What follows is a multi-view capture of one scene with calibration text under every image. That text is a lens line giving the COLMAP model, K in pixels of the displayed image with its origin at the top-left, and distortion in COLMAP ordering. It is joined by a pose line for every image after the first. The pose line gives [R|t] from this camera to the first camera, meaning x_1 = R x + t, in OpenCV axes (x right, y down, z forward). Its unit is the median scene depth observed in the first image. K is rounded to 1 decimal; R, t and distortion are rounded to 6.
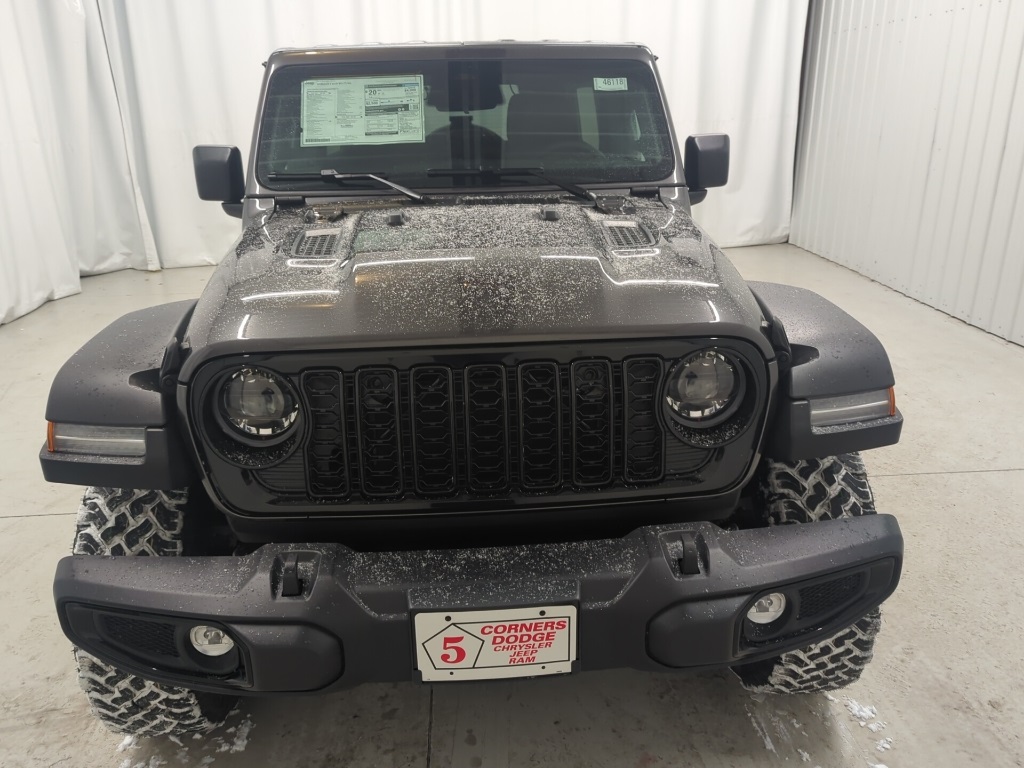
lens RADIAL K [[845.5, 0, 521.3], [0, 845.5, 377.6], [0, 0, 1]] dist [0.056280, -0.071053]
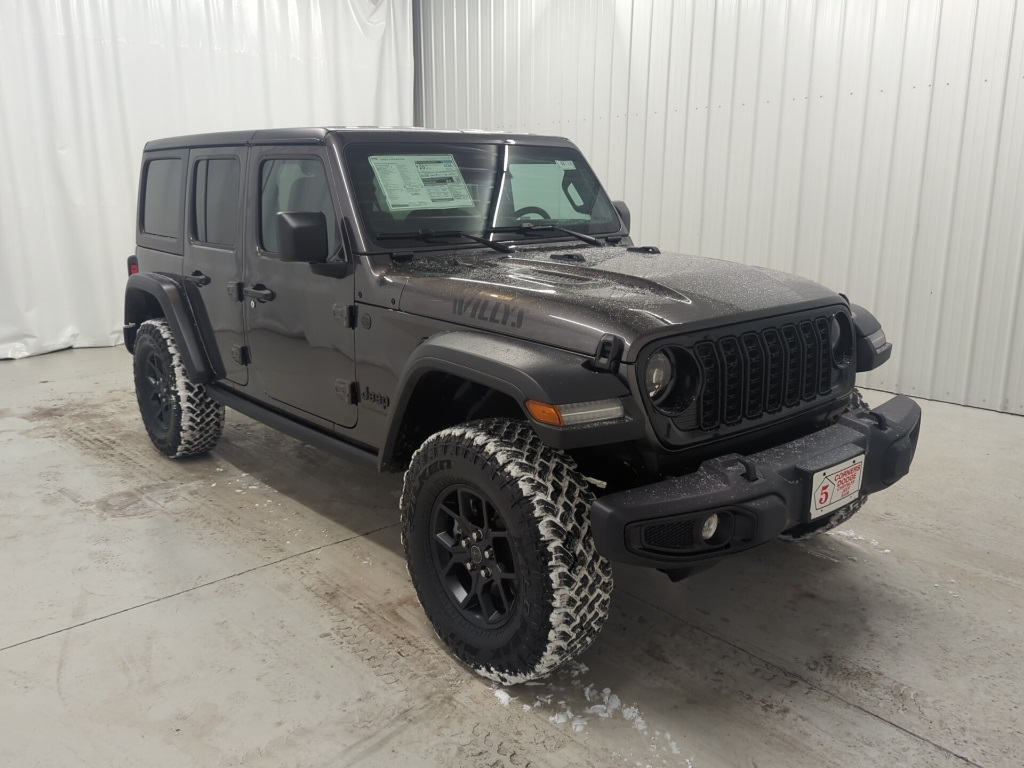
lens RADIAL K [[845.5, 0, 521.3], [0, 845.5, 377.6], [0, 0, 1]] dist [0.056280, -0.071053]
pose [[0.803478, -0.121523, 0.582800, -0.808508], [0.174545, 0.984011, -0.035454, 0.027756], [-0.569173, 0.130212, 0.811842, -0.023431]]
